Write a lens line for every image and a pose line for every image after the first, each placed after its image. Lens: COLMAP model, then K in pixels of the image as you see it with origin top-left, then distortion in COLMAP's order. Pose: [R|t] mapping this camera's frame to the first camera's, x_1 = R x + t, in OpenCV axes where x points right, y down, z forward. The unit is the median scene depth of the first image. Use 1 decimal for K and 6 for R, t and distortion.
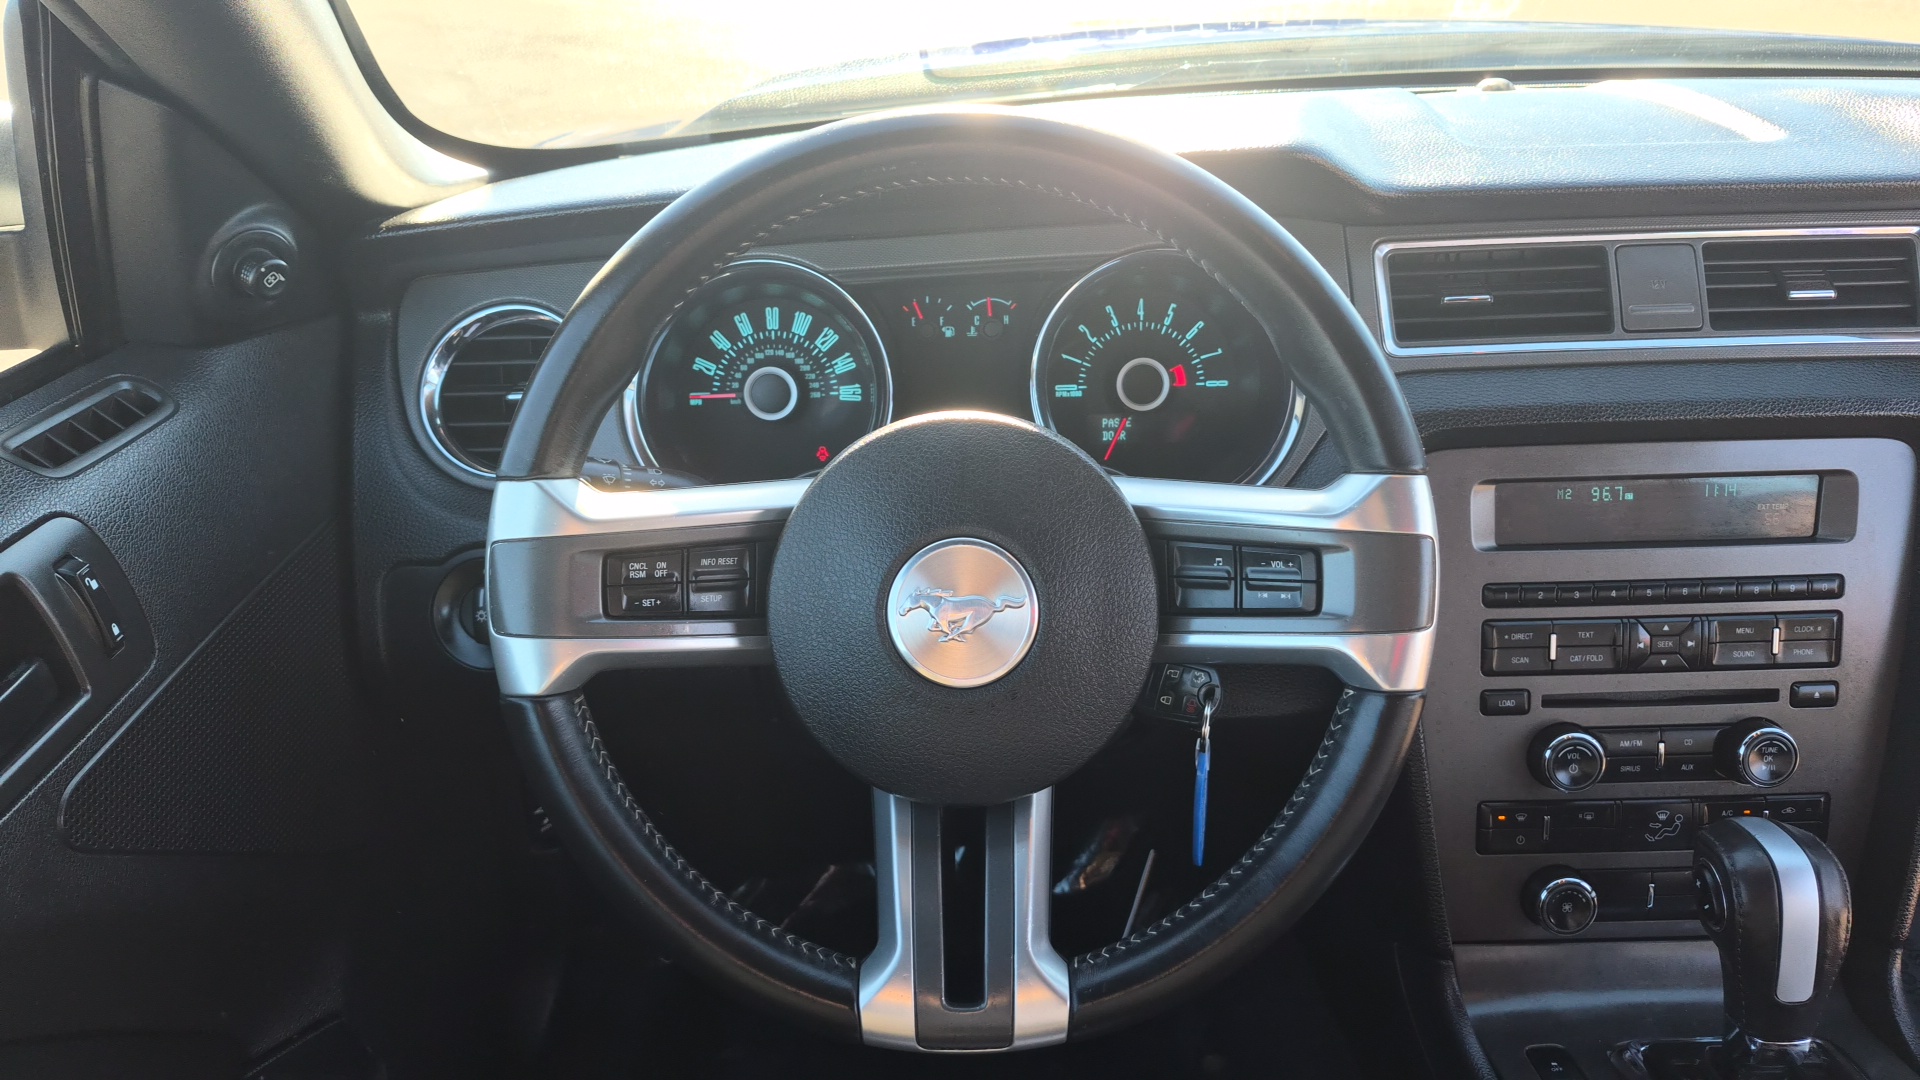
lens RADIAL K [[1339.3, 0, 964.9], [0, 1339.3, 537.4], [0, 0, 1]] dist [0.055773, -0.039978]
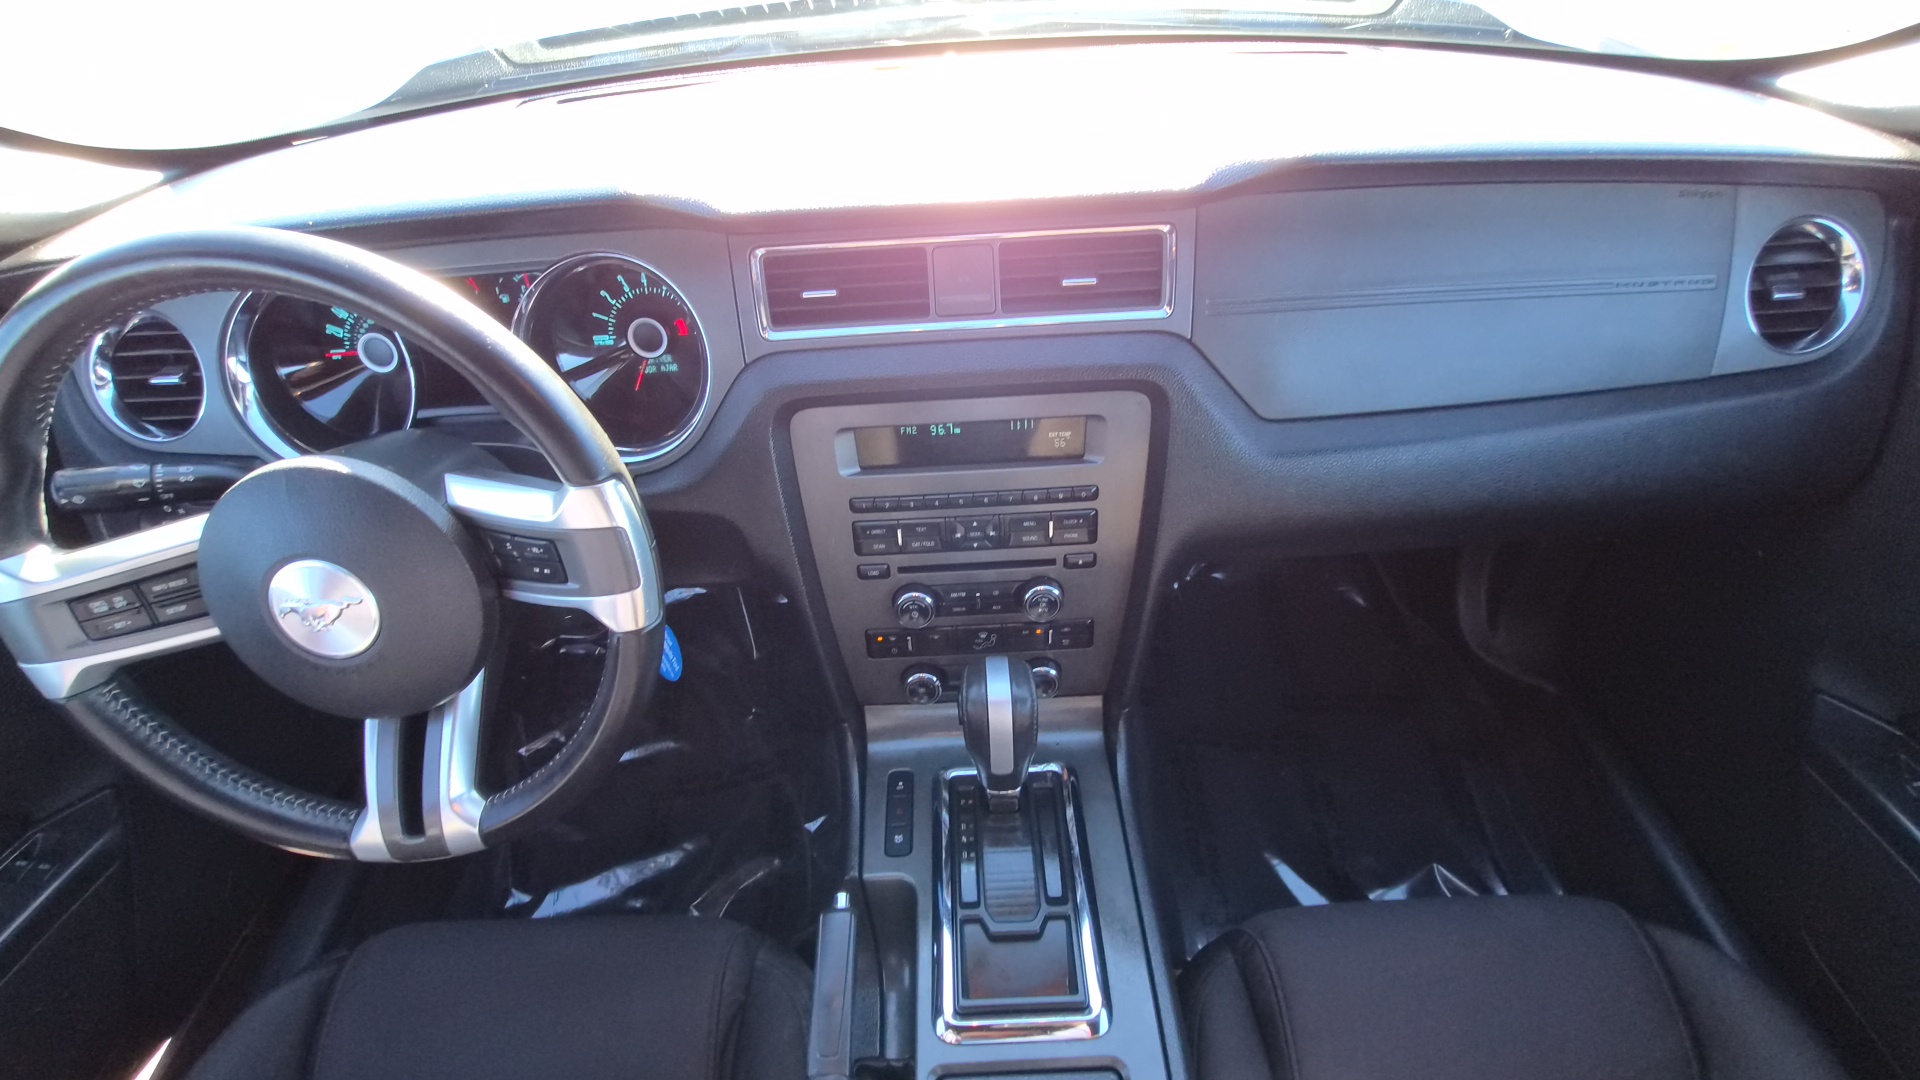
lens RADIAL K [[815.4, 0, 952.9], [0, 815.4, 533.4], [0, 0, 1]] dist [-0.007802, 0.000975]
pose [[0.999685, -0.021091, -0.013606, 0.503190], [0.024325, 0.947763, 0.318048, -0.201688], [0.006187, -0.318278, 0.947977, 0.165116]]
